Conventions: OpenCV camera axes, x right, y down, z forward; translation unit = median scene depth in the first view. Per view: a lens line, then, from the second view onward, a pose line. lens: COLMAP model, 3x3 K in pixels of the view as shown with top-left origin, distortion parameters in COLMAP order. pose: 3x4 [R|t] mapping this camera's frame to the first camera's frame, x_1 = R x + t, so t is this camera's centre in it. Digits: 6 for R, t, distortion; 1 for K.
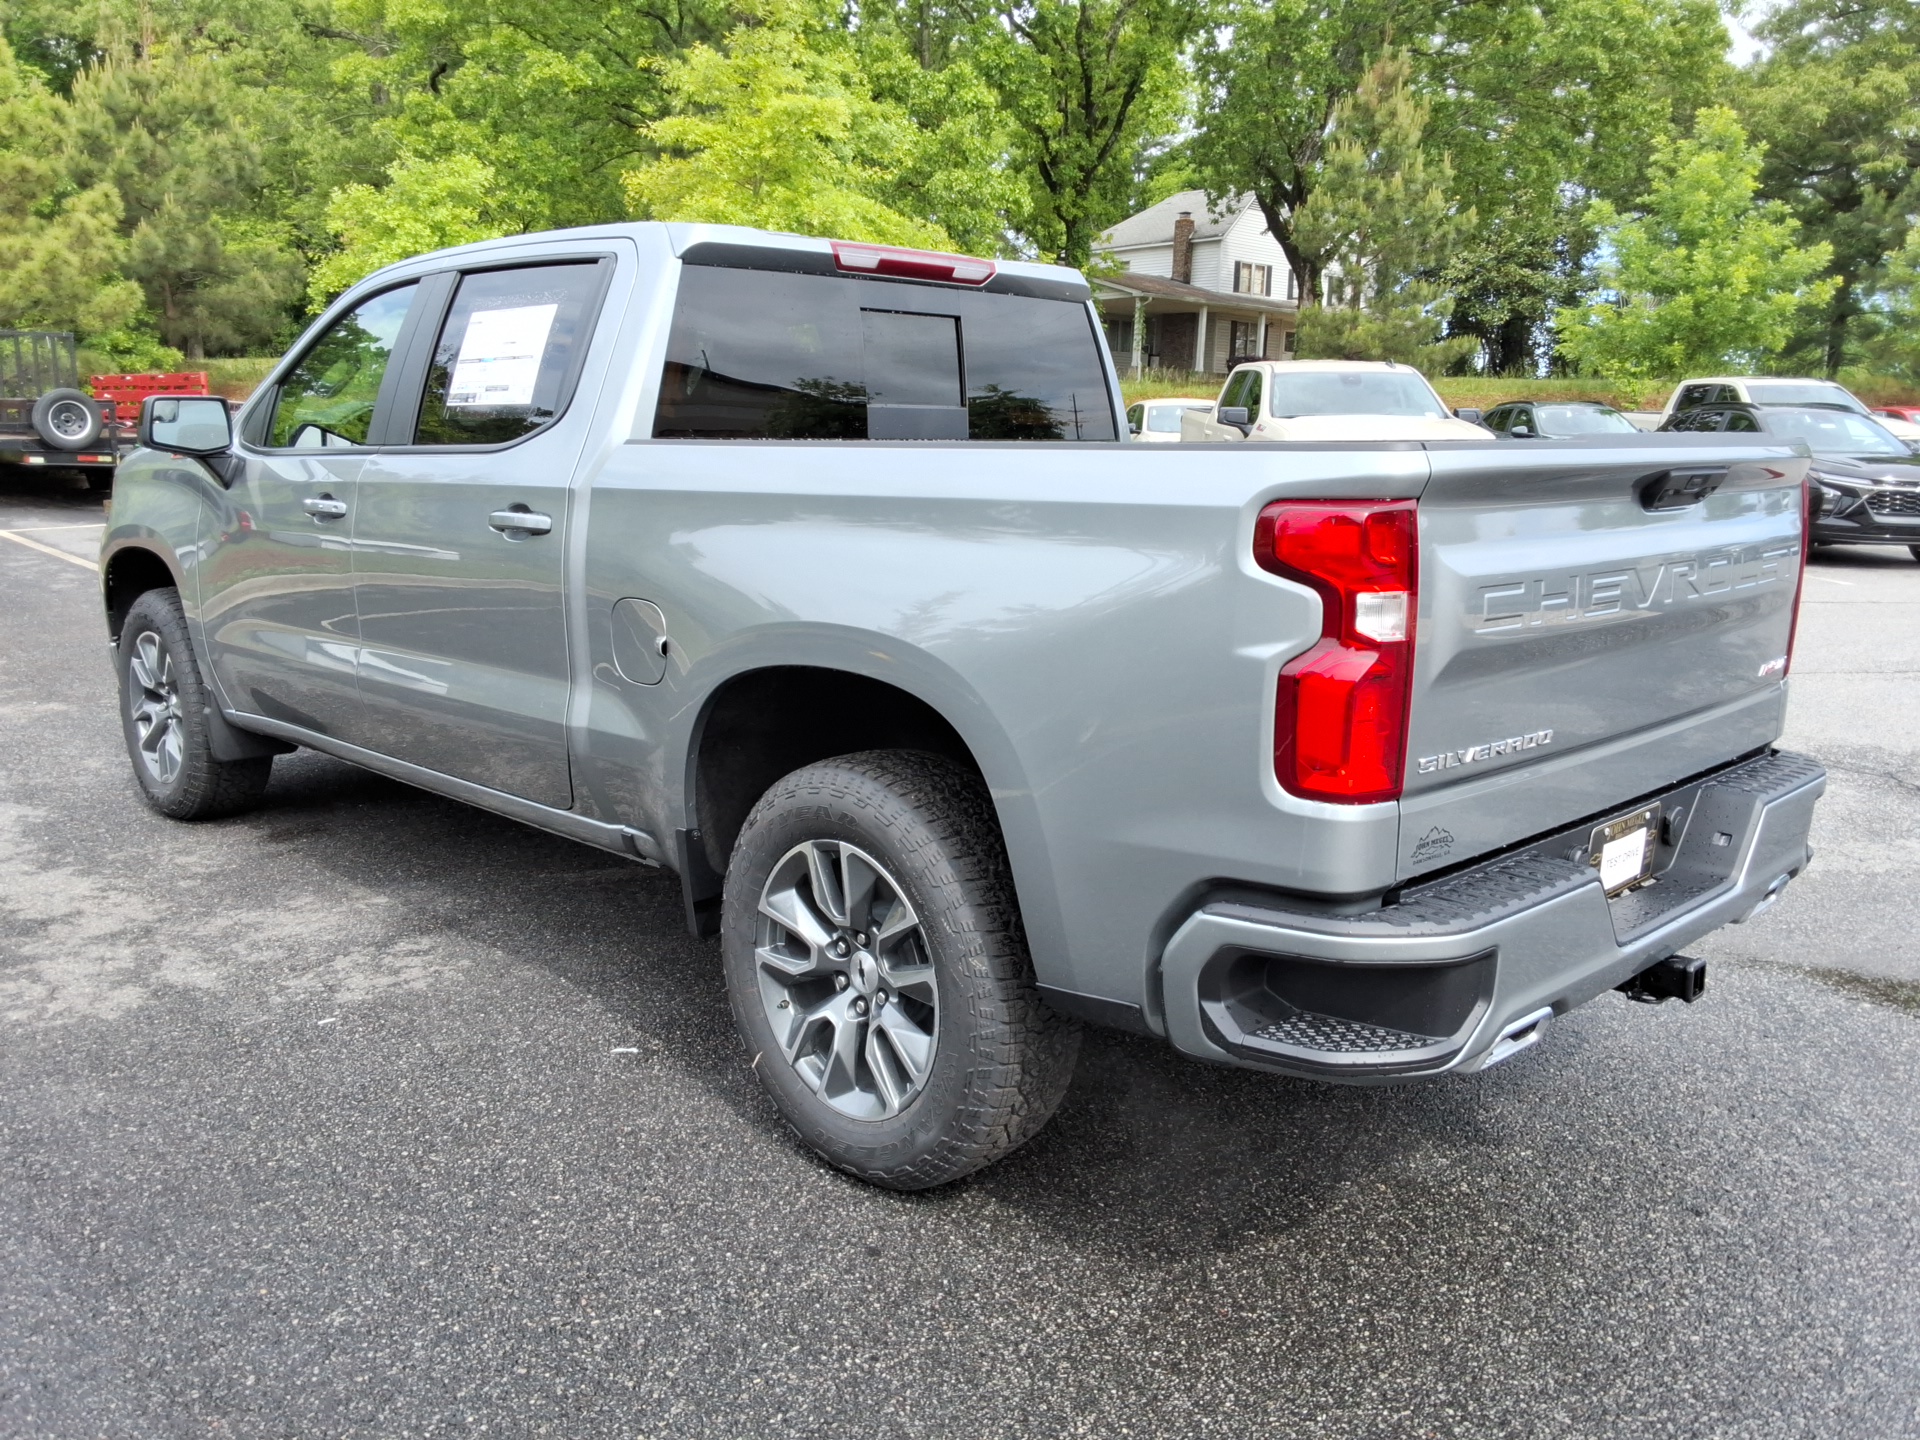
lens RADIAL K [[1539.1, 0, 958.2], [0, 1539.1, 691.0], [0, 0, 1]] dist [0.102965, -0.159761]
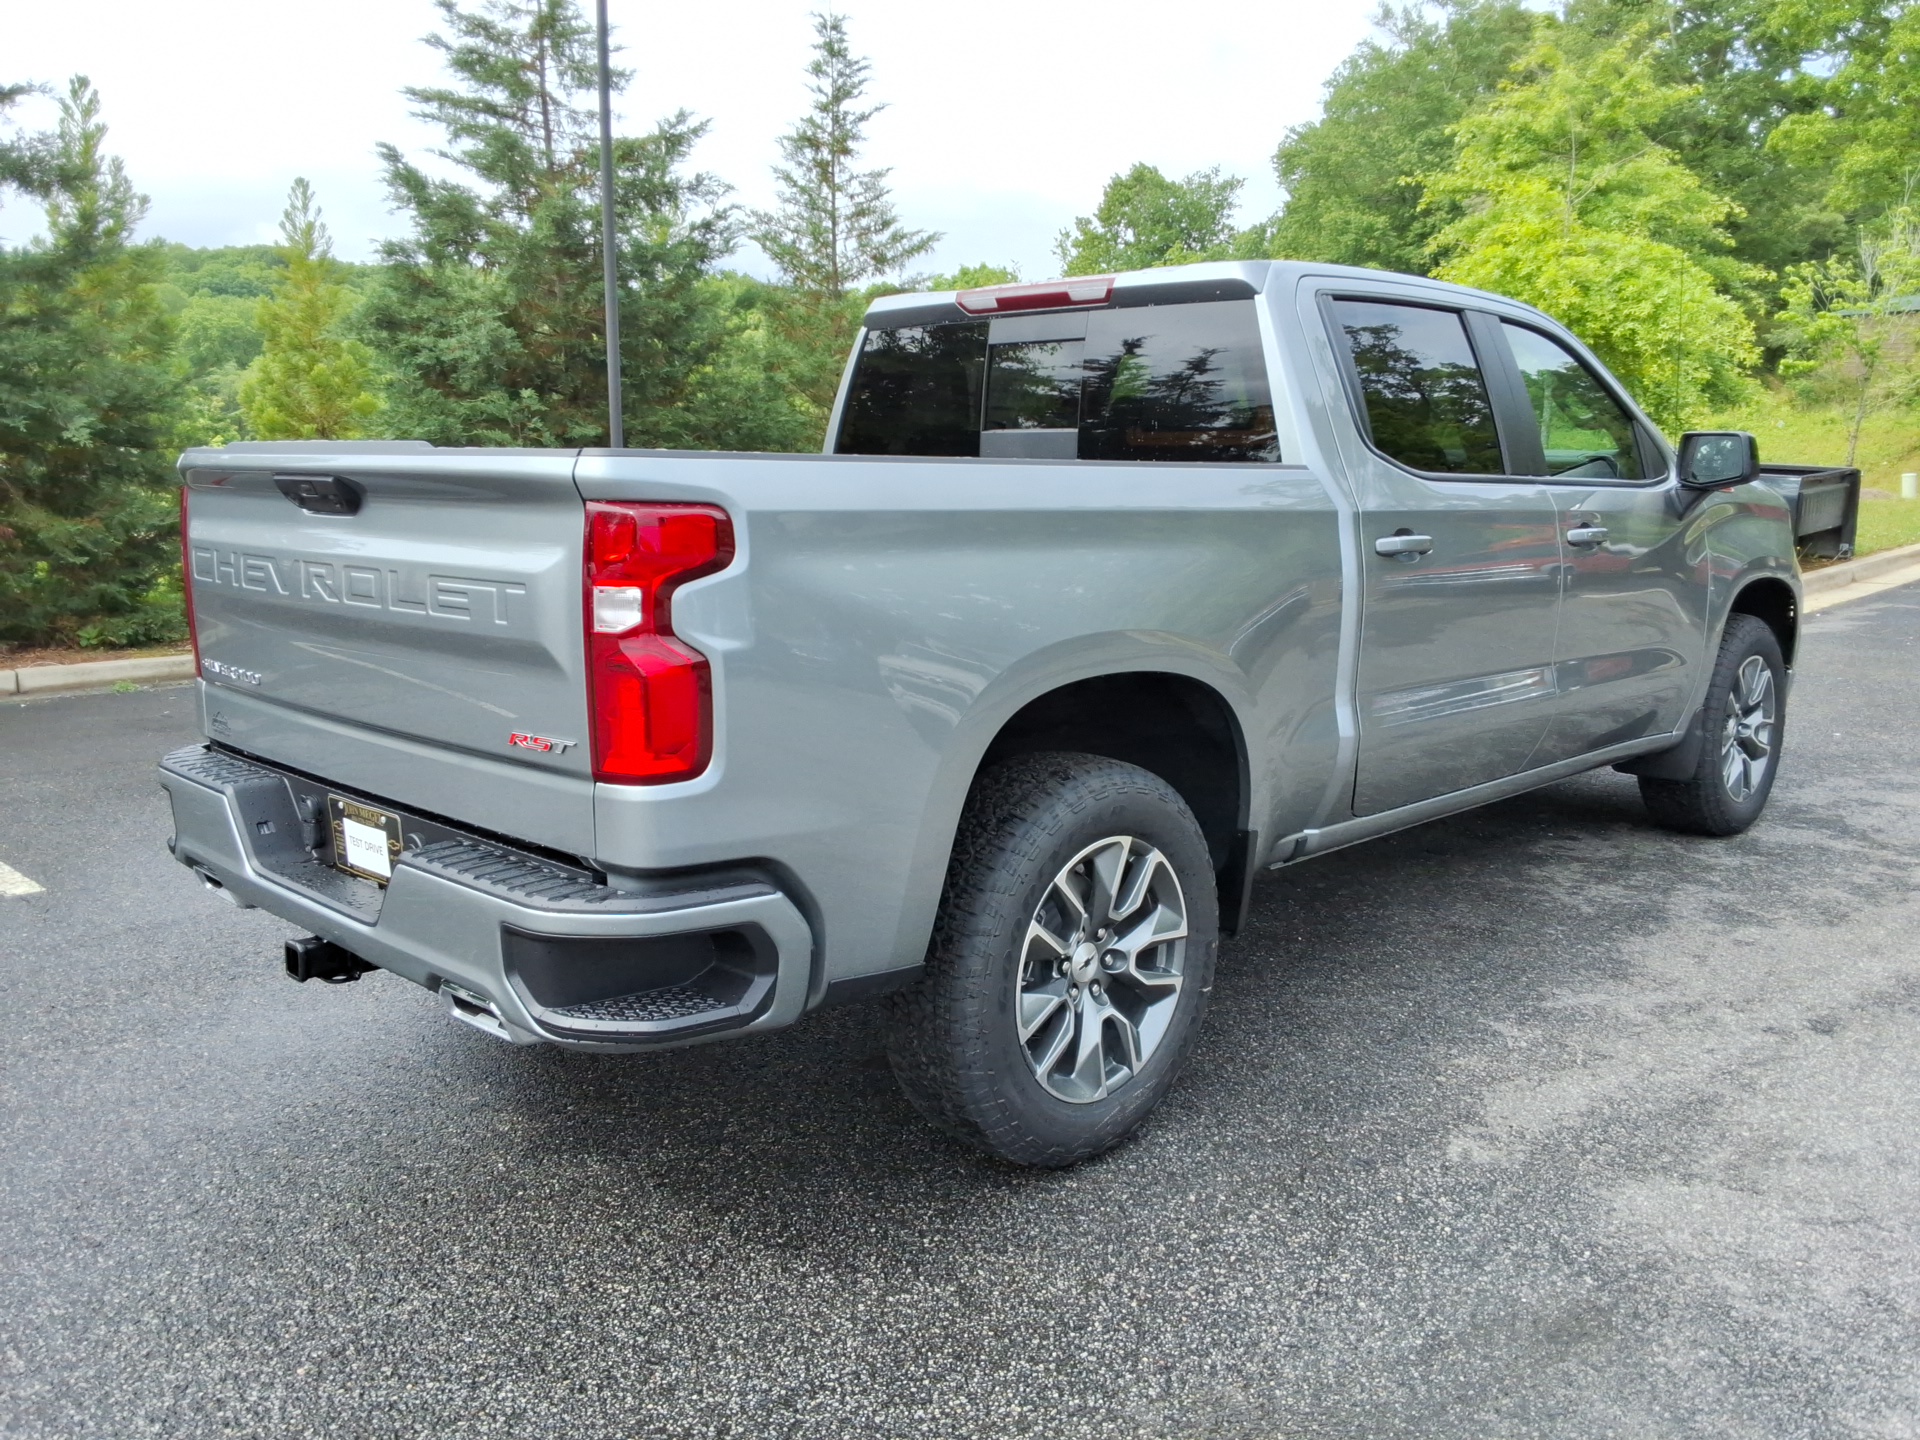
lens RADIAL K [[1539.1, 0, 975.5], [0, 1539.1, 689.9], [0, 0, 1]] dist [0.102965, -0.159761]
pose [[0.026595, 0.139930, -0.989804, 0.181376], [-0.172223, 0.975990, 0.133350, -0.025581], [0.984699, 0.166921, 0.050056, 0.165351]]
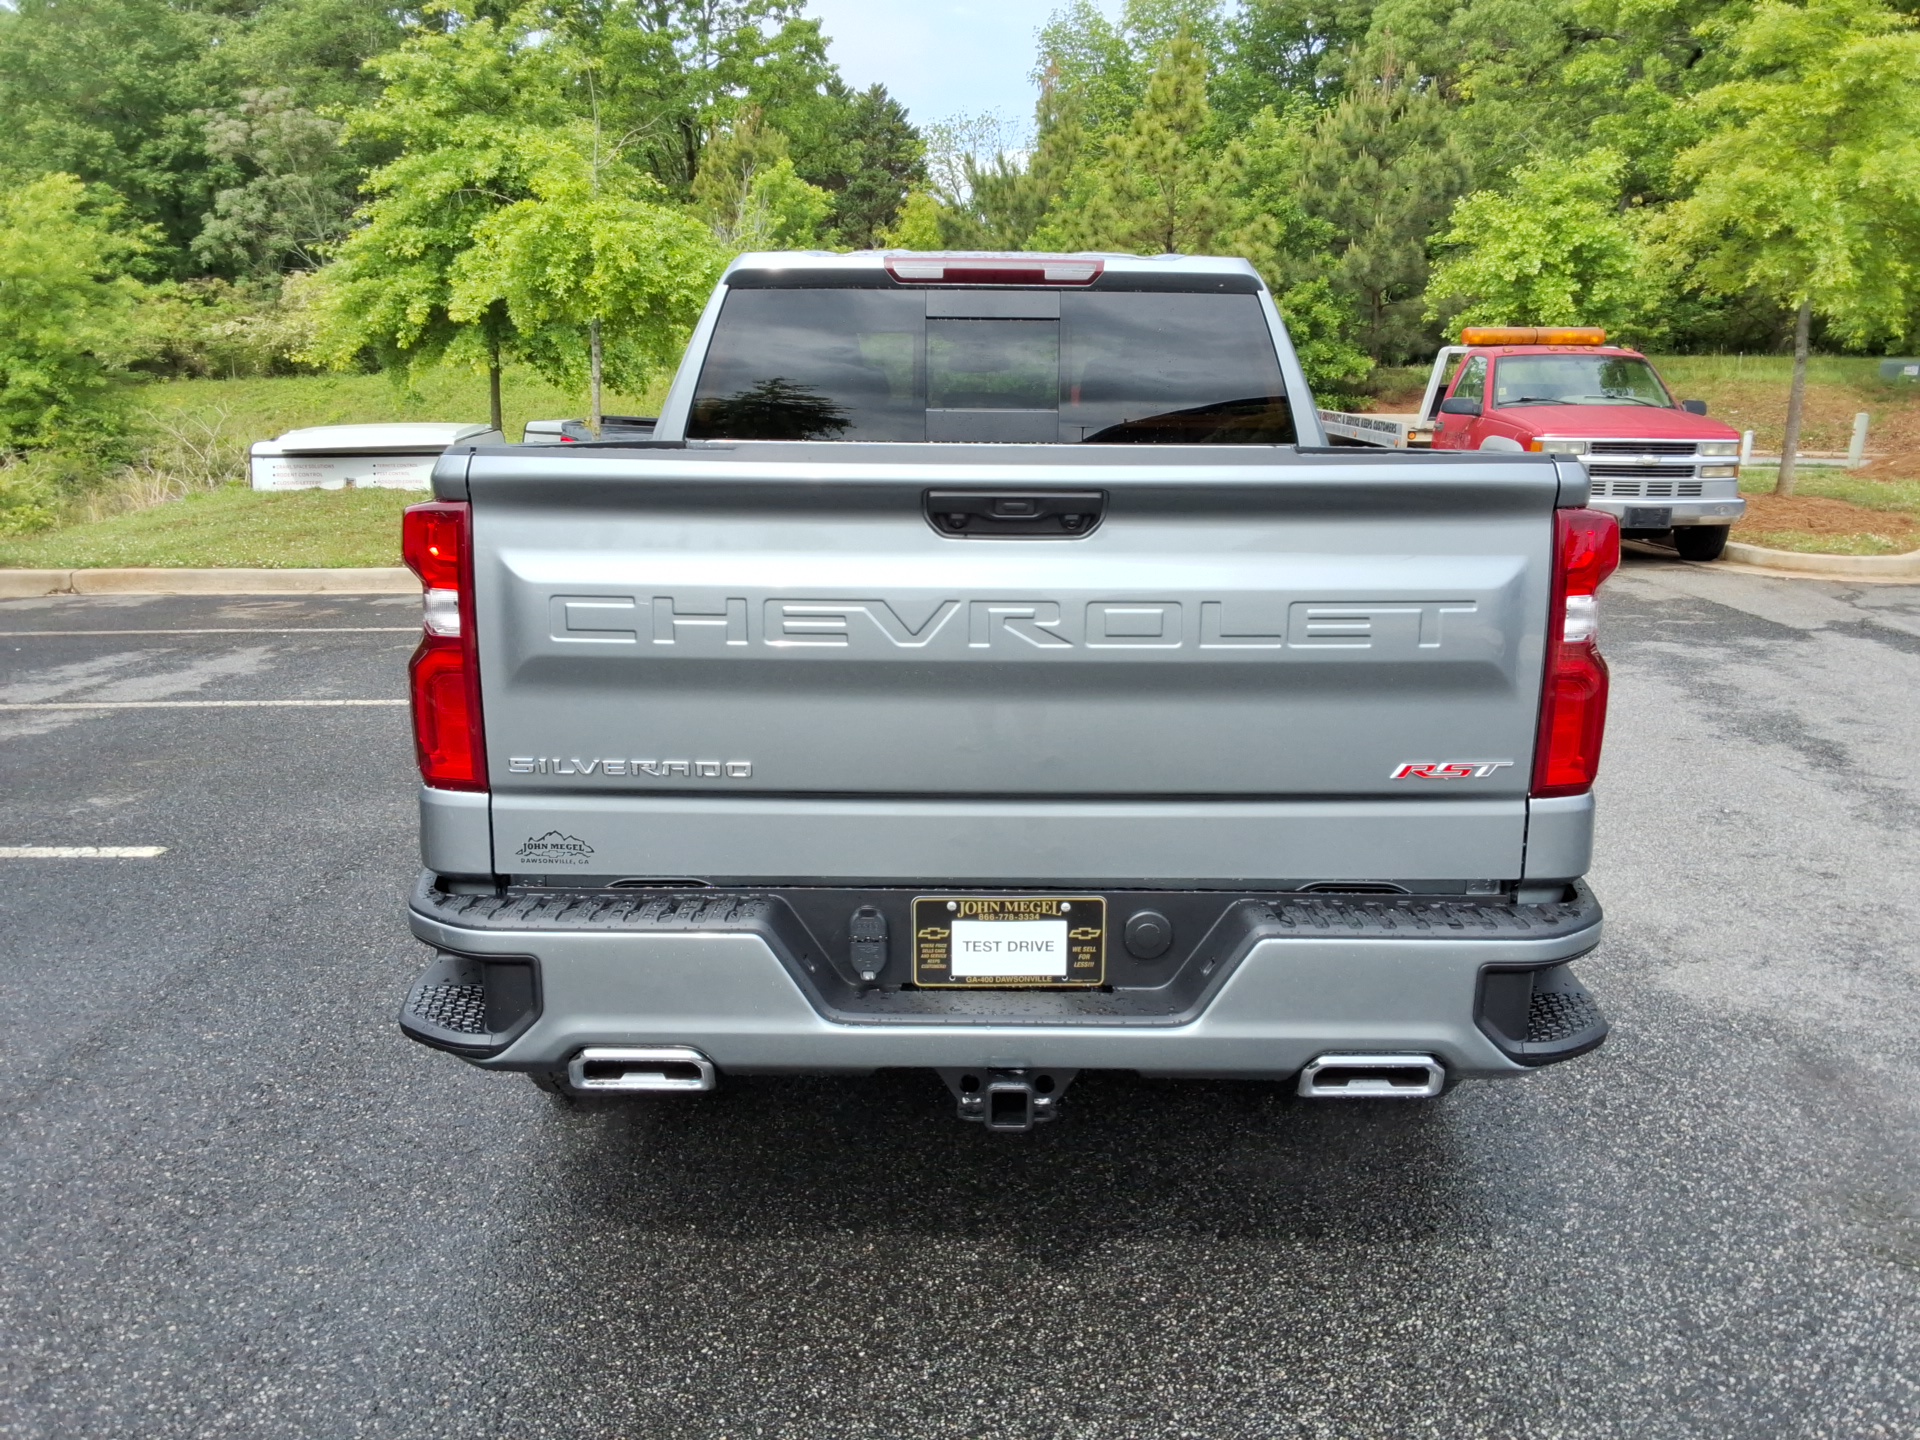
lens RADIAL K [[1539.1, 0, 984.6], [0, 1539.1, 689.9], [0, 0, 1]] dist [0.102965, -0.159761]
pose [[0.719357, 0.120168, -0.684167, 0.120580], [-0.120513, 0.991577, 0.047451, -0.008560], [0.684107, 0.048317, 0.727780, 0.046611]]
